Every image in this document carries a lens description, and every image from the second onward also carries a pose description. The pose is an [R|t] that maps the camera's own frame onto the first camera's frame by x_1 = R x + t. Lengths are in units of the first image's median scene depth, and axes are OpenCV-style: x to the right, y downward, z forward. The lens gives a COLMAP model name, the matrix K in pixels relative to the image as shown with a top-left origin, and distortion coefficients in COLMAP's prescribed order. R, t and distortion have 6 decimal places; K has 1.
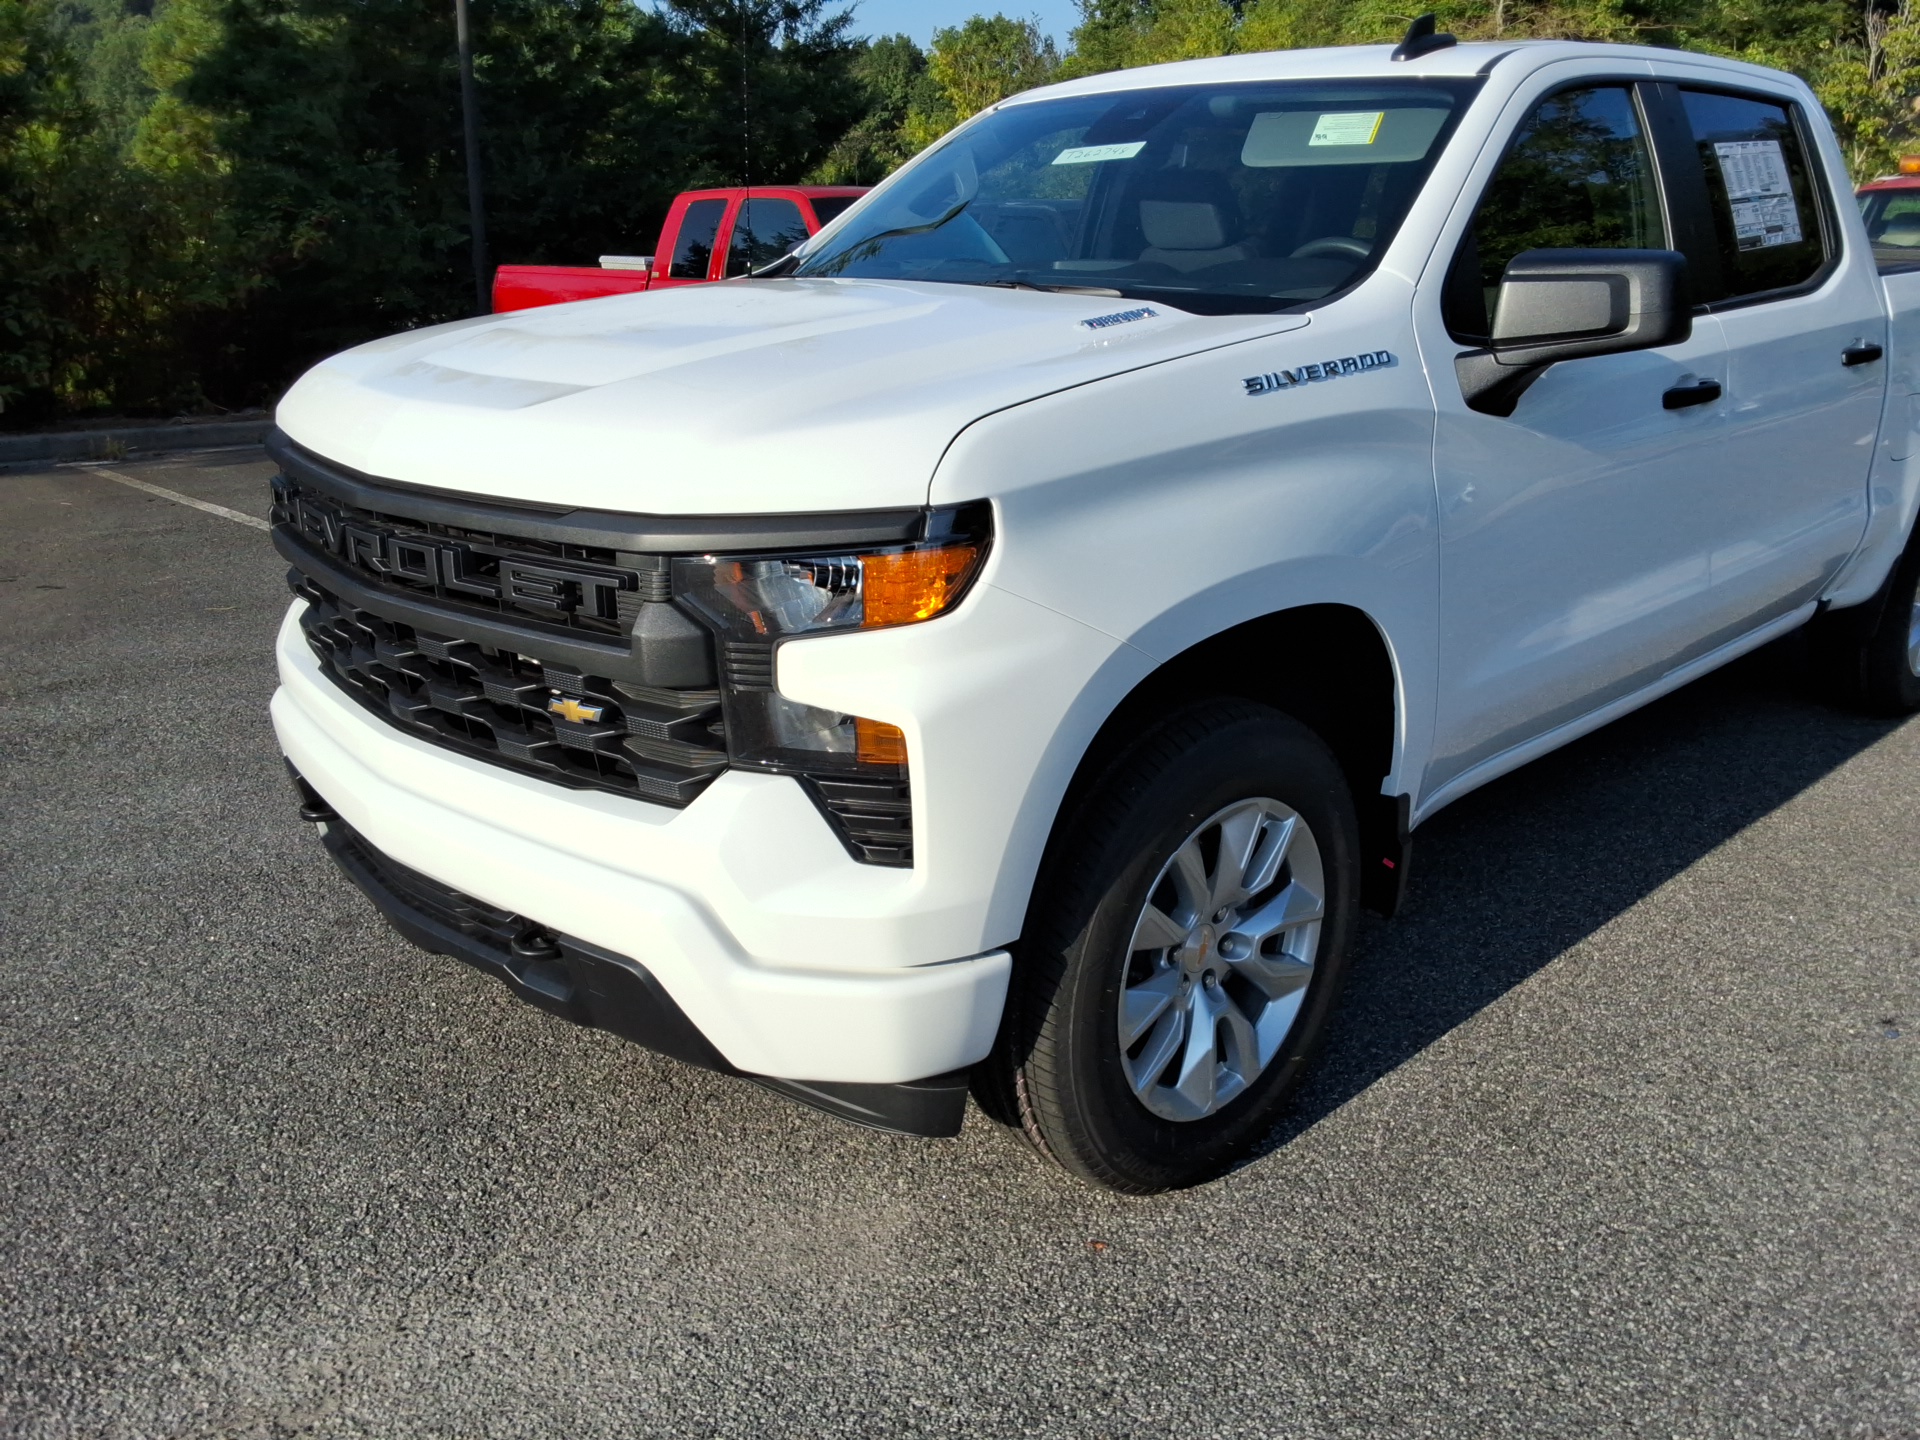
lens RADIAL K [[1541.6, 0, 945.7], [0, 1541.6, 701.0], [0, 0, 1]] dist [0.095748, -0.145037]
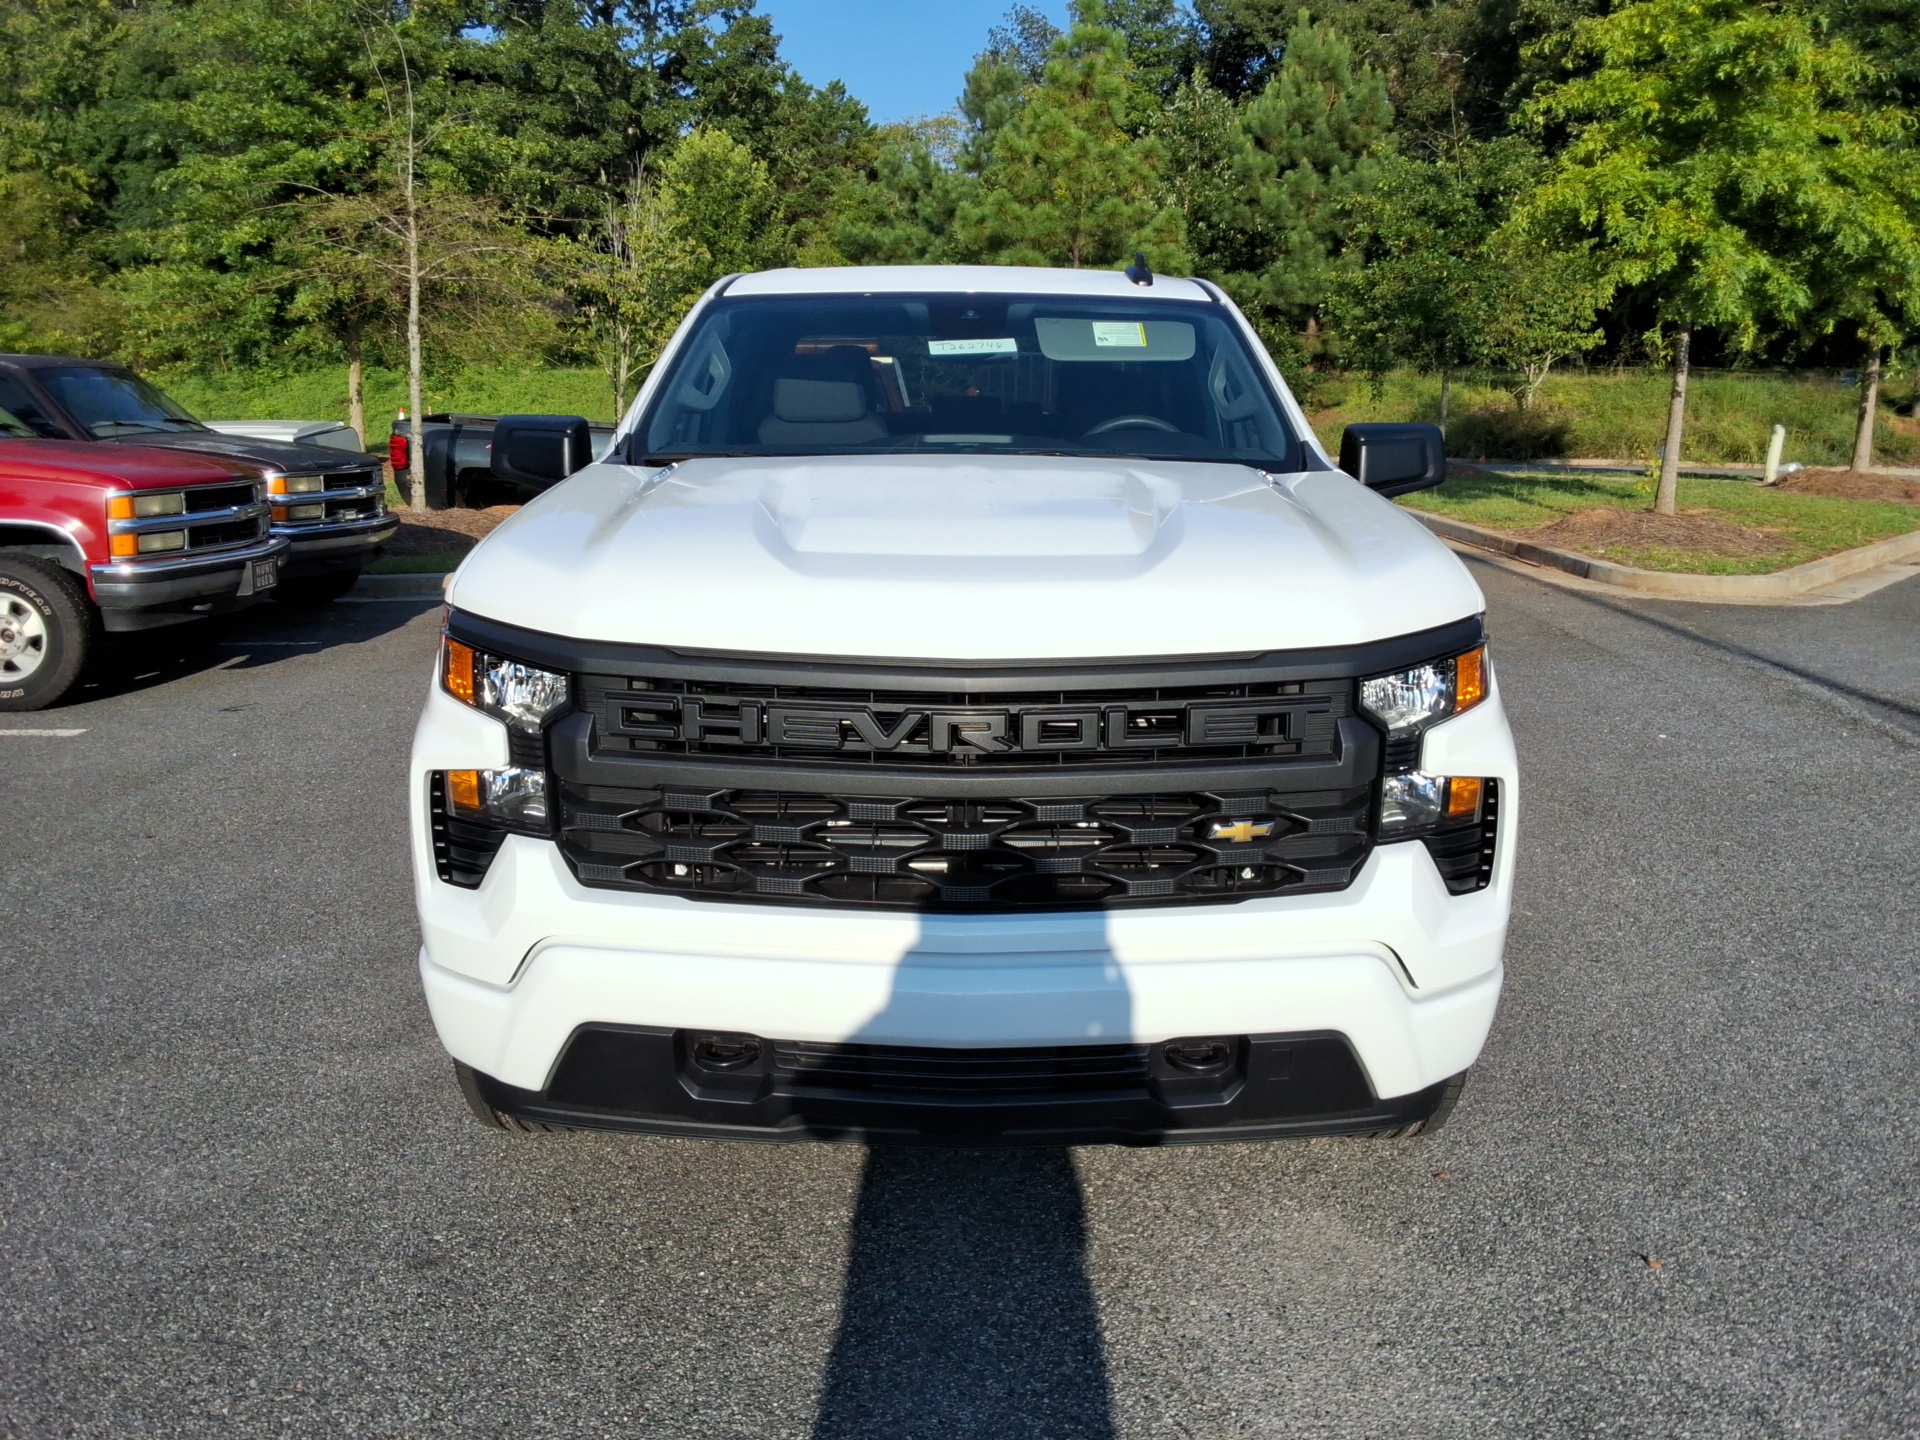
lens RADIAL K [[1541.6, 0, 970.9], [0, 1541.6, 717.1], [0, 0, 1]] dist [0.095748, -0.145037]
pose [[0.690618, -0.141845, 0.709173, -0.204935], [0.205109, 0.978731, -0.003982, -0.019624], [-0.693525, 0.148208, 0.705023, 0.058473]]
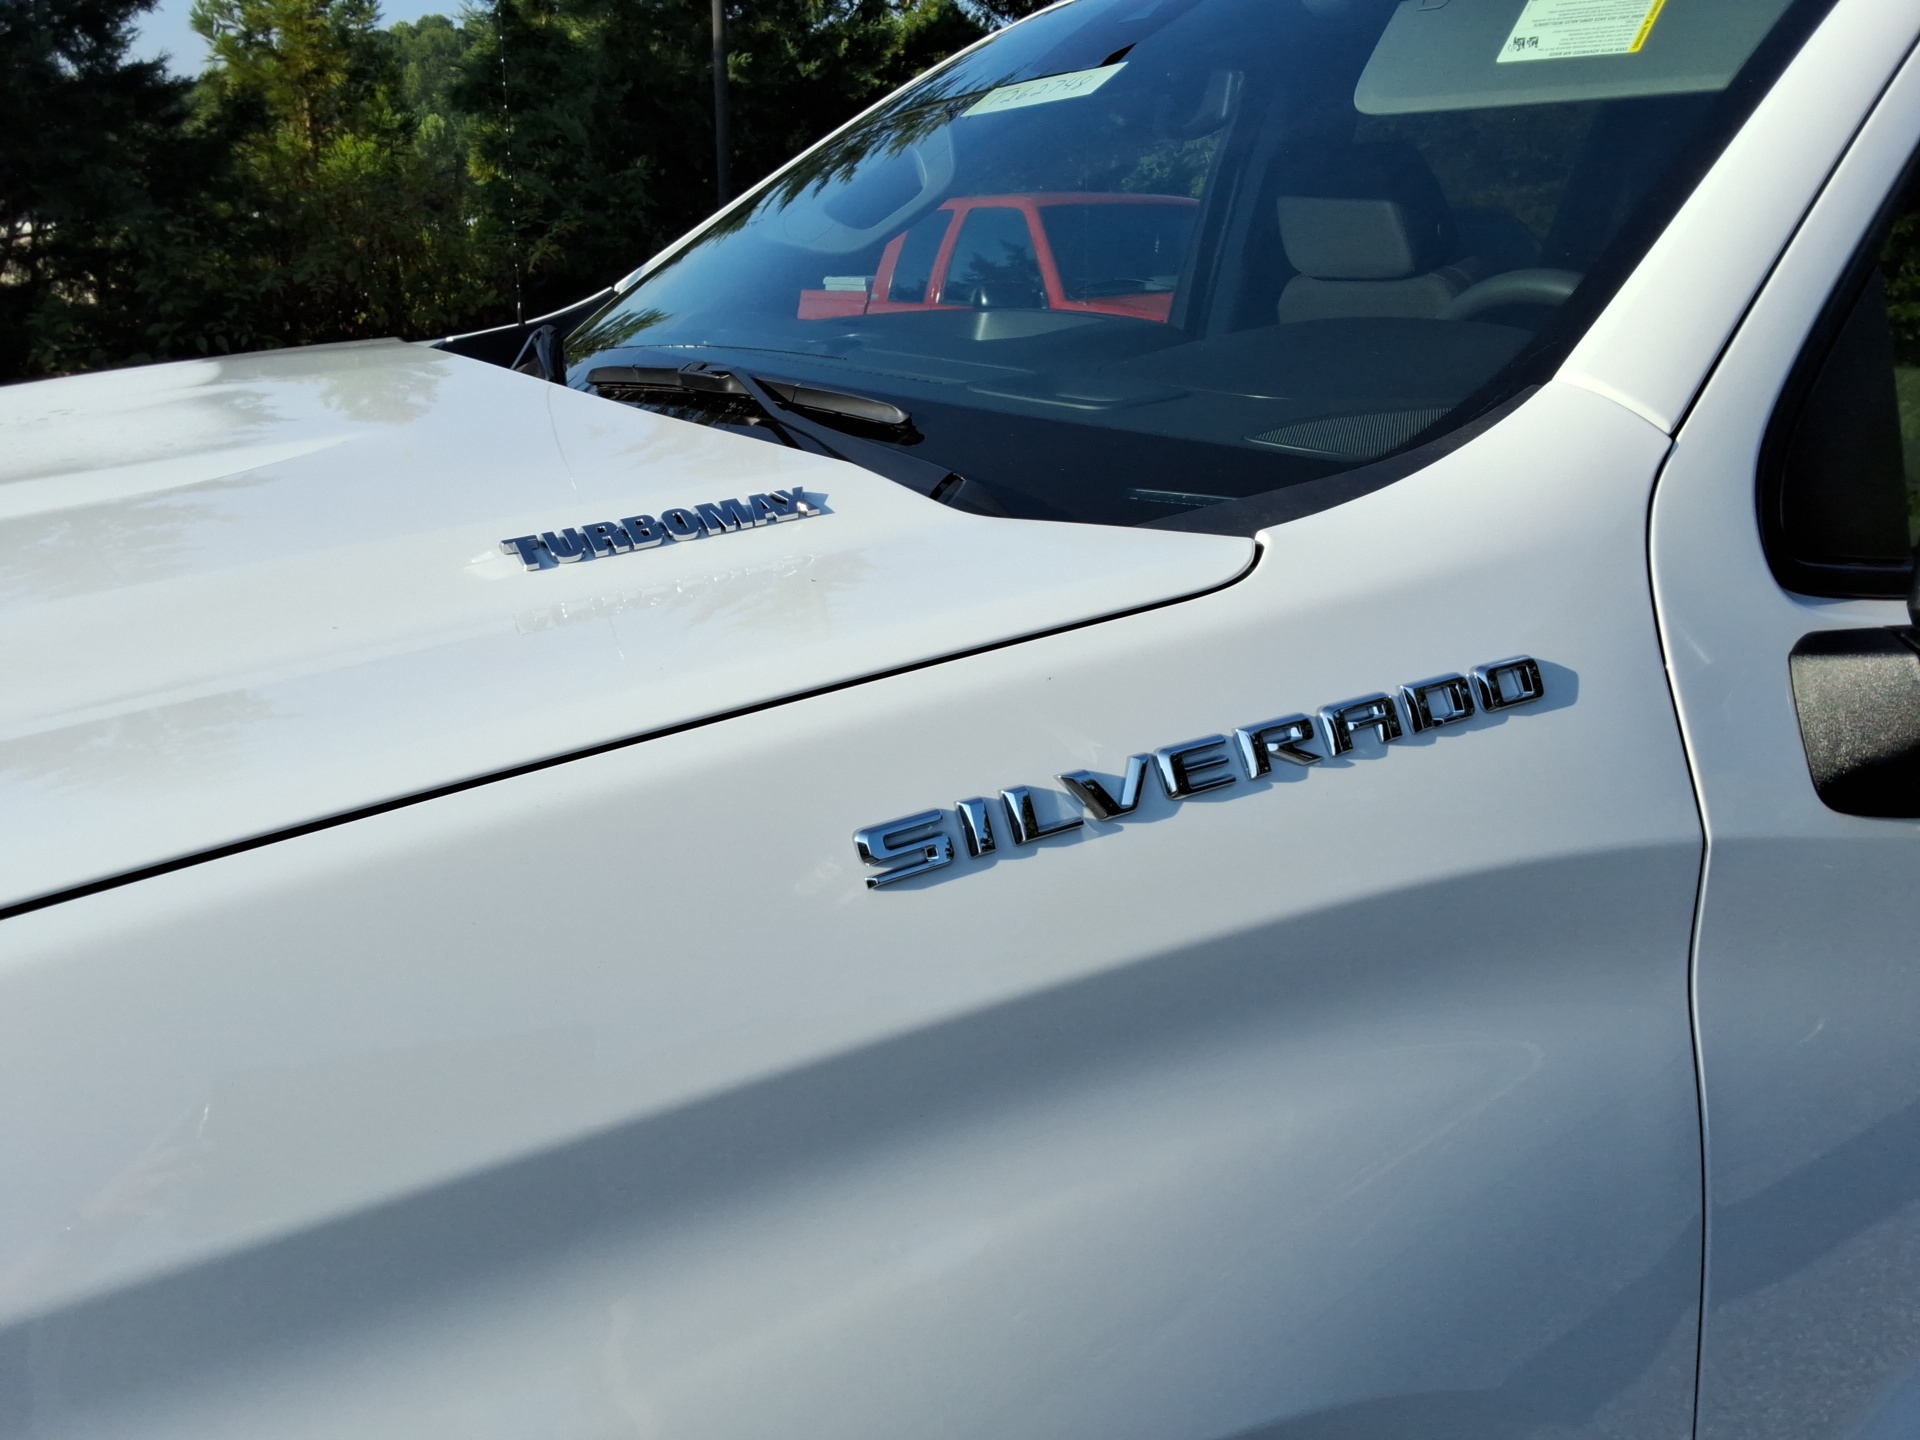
lens RADIAL K [[1541.6, 0, 966.2], [0, 1541.6, 712.6], [0, 0, 1]] dist [0.095748, -0.145037]
pose [[0.976216, 0.064619, -0.206947, 0.049827], [-0.064625, 0.997887, 0.006741, -0.043697], [0.206945, 0.006793, 0.978329, 0.141325]]
